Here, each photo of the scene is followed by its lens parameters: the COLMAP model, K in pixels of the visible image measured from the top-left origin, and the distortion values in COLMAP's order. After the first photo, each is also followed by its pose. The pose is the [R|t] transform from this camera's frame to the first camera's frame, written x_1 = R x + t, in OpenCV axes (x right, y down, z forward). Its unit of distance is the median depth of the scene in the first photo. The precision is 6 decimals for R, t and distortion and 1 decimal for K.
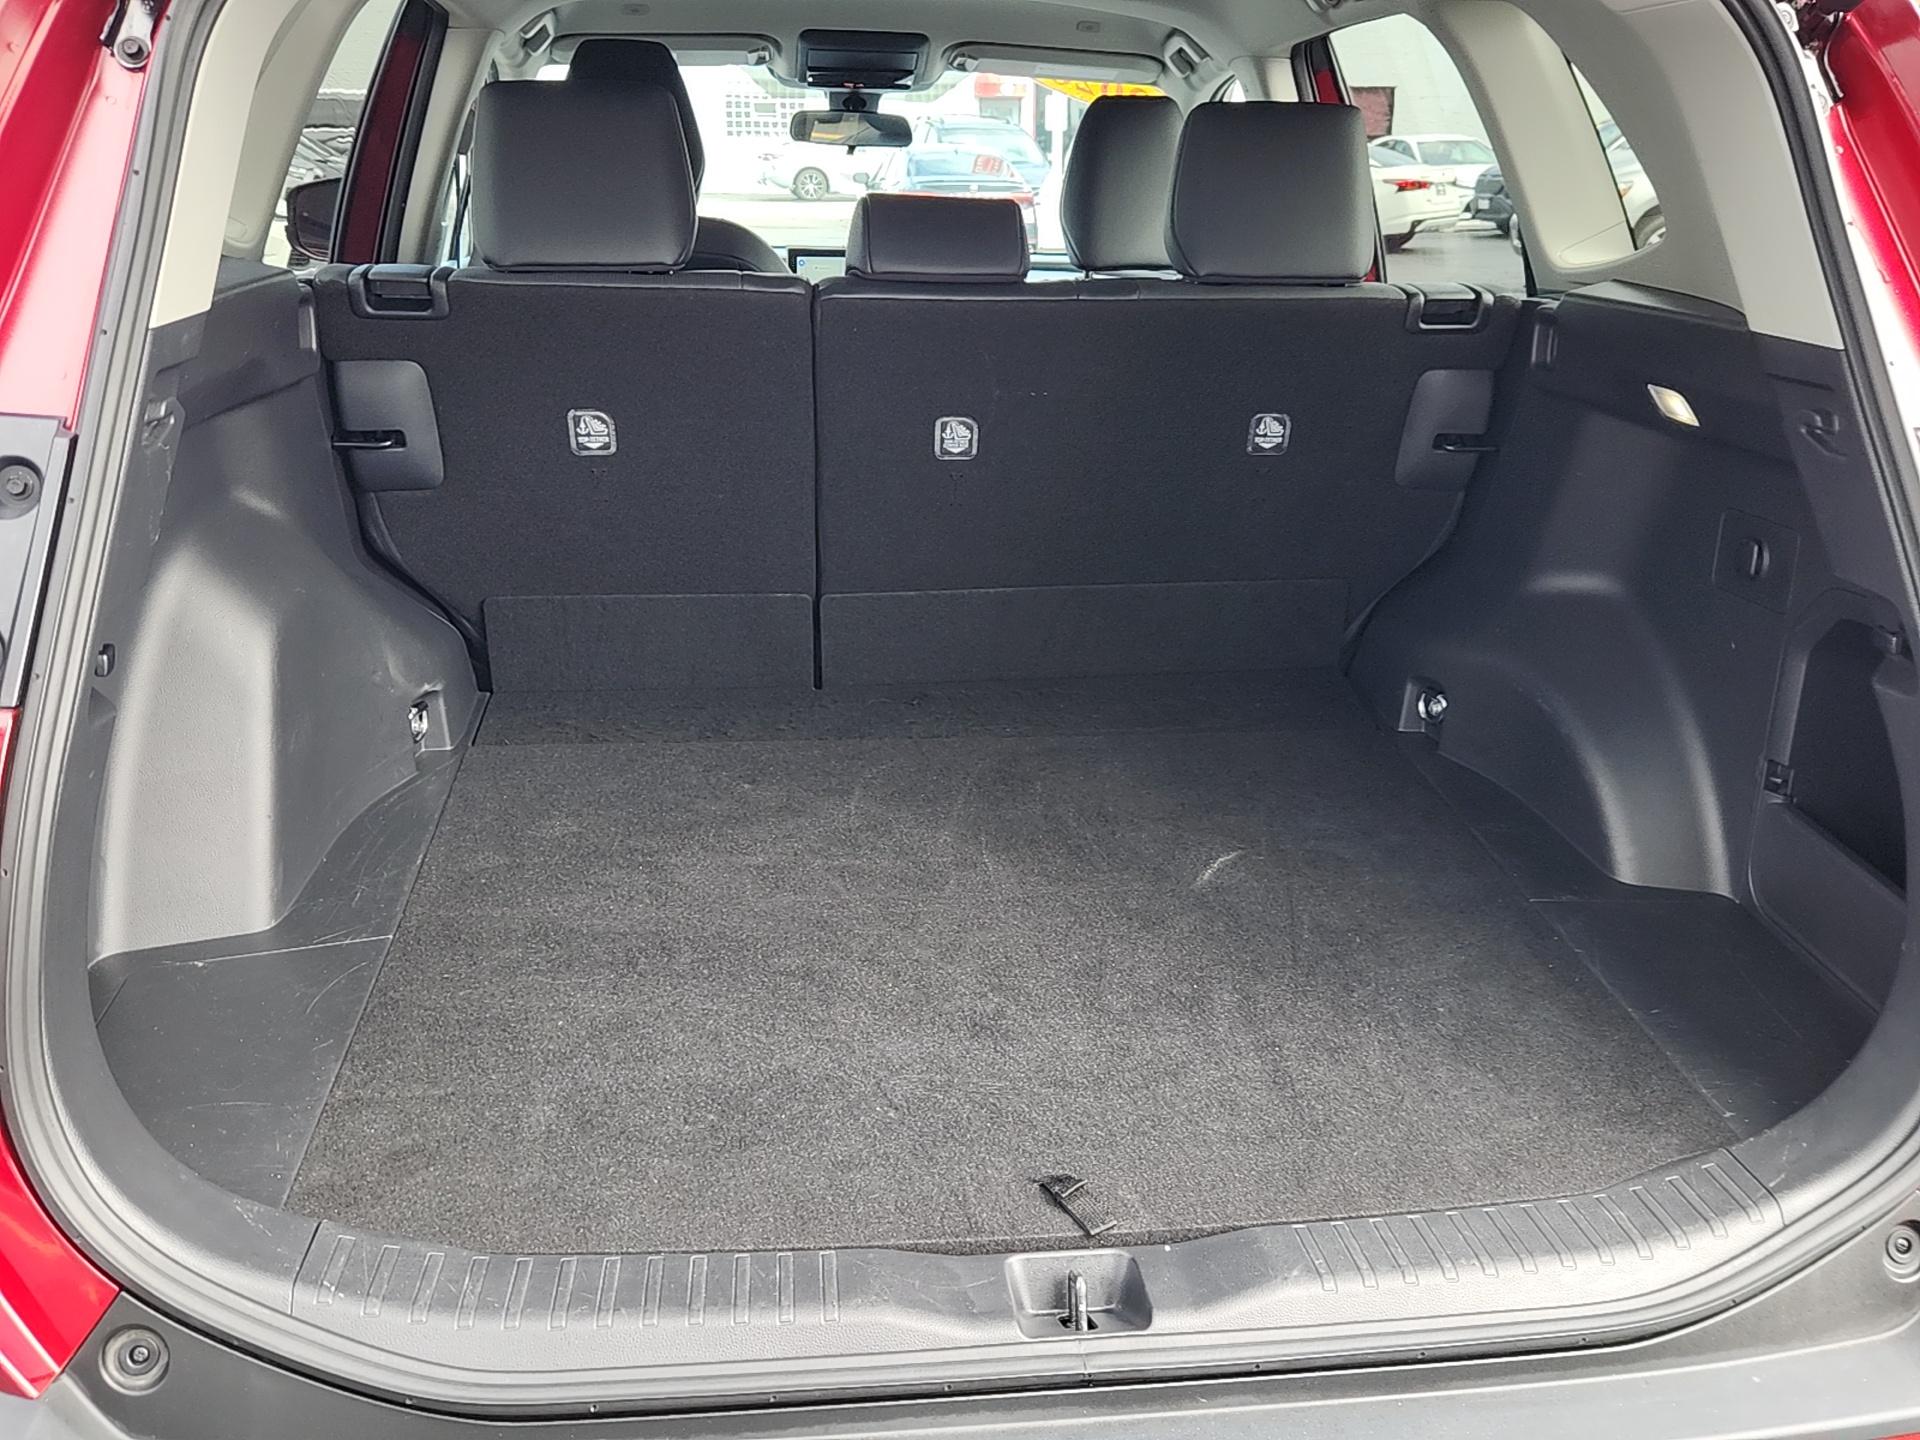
lens RADIAL K [[1583.3, 0, 992.7], [0, 1583.3, 742.8], [0, 0, 1]] dist [0.058873, -0.059392]
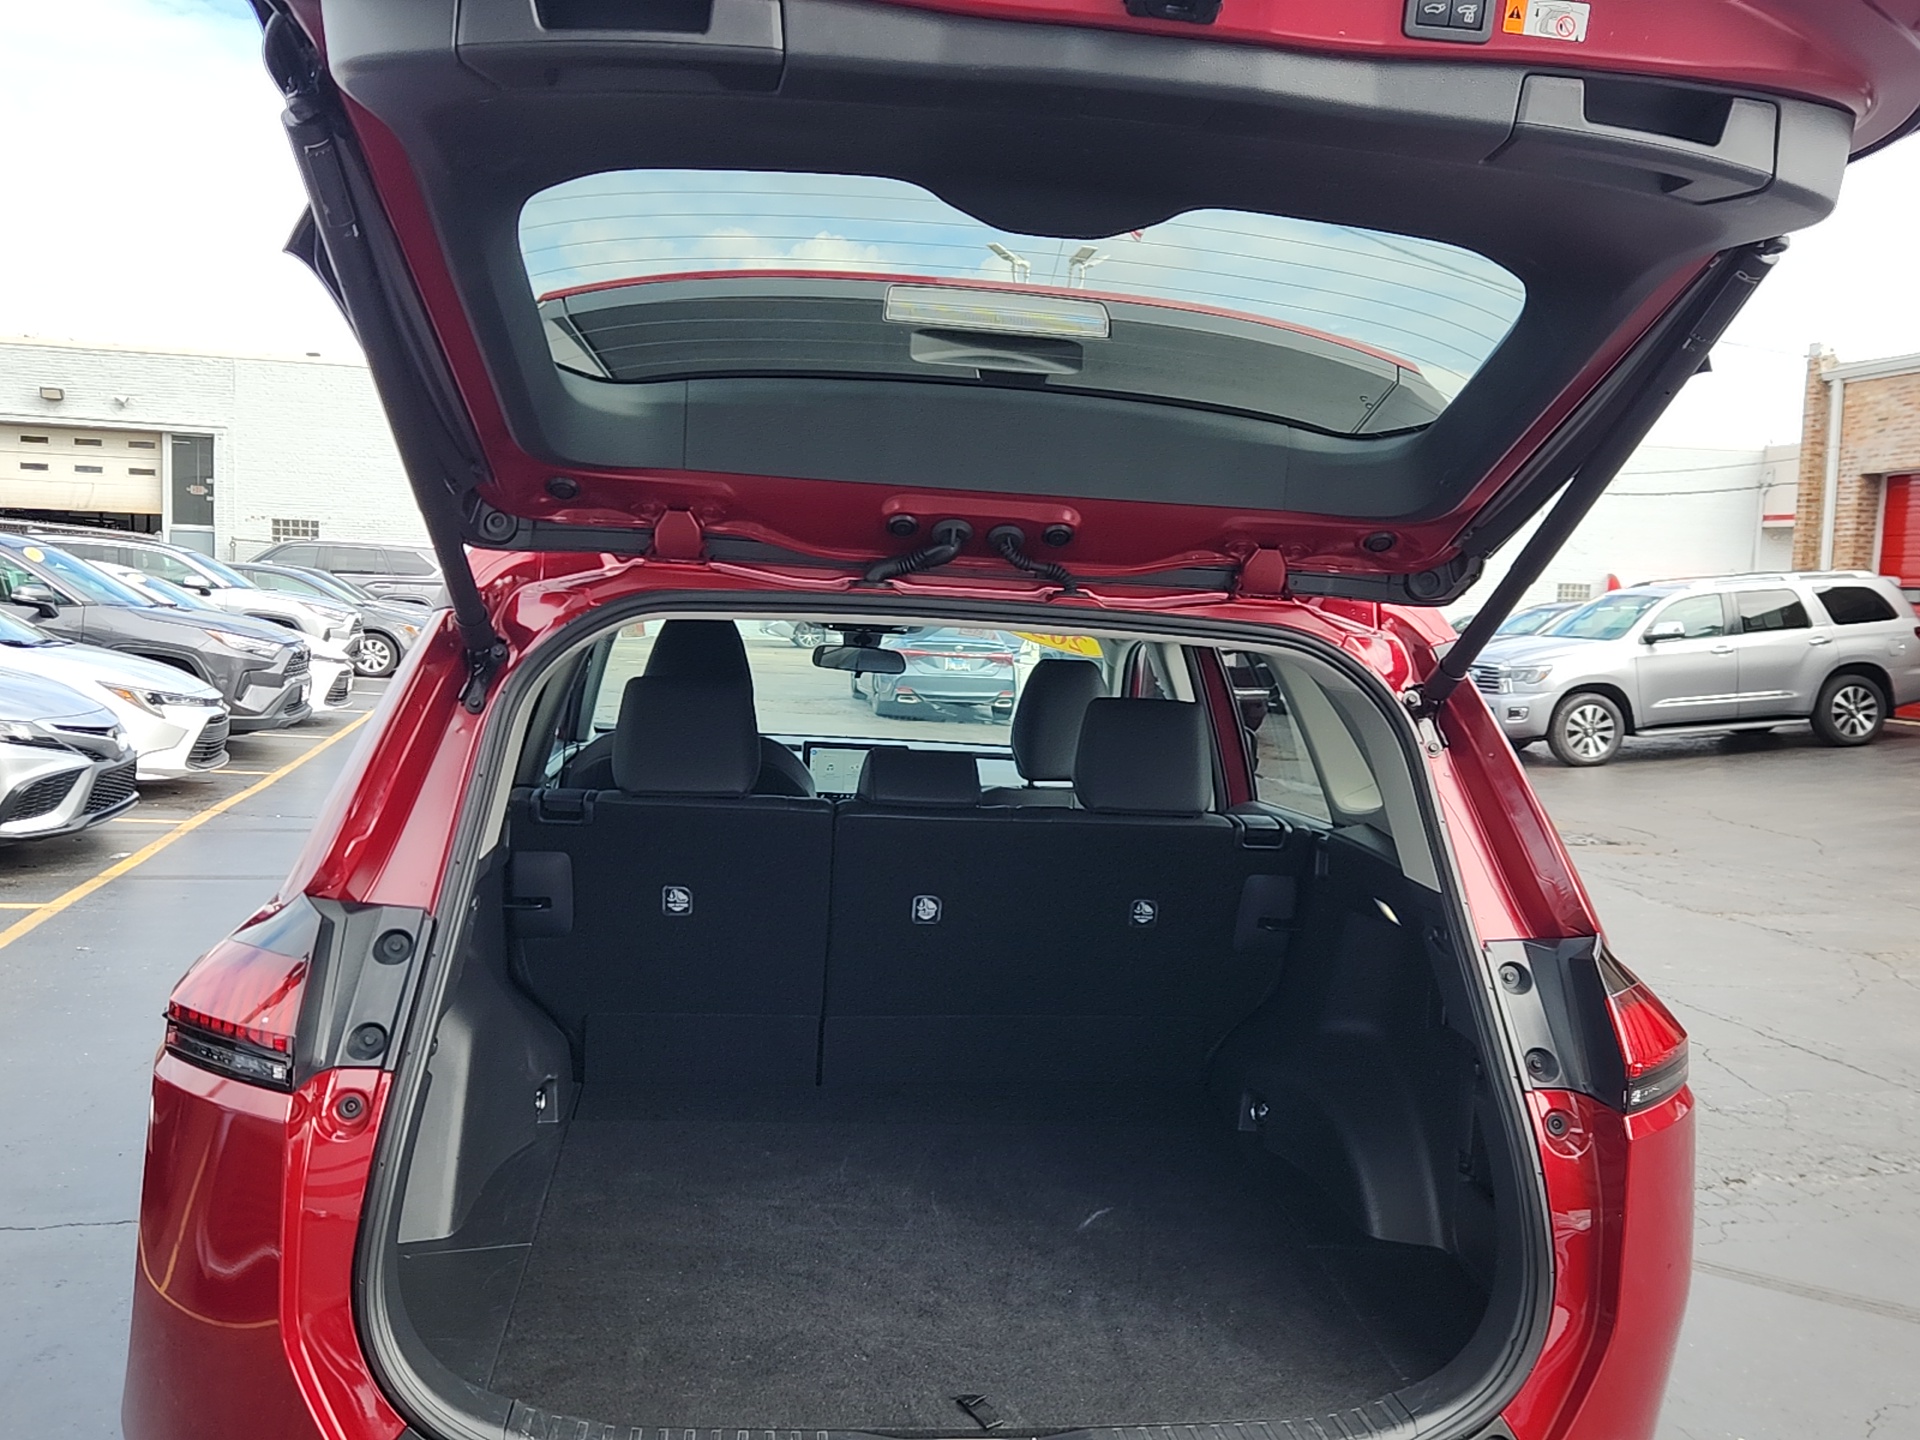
lens RADIAL K [[1583.3, 0, 1004.9], [0, 1583.3, 726.4], [0, 0, 1]] dist [0.058873, -0.059392]
pose [[0.999266, 0.033326, 0.018879, 0.019558], [-0.026928, 0.961783, -0.272486, 0.049547], [-0.027239, 0.271778, 0.961974, -0.556197]]
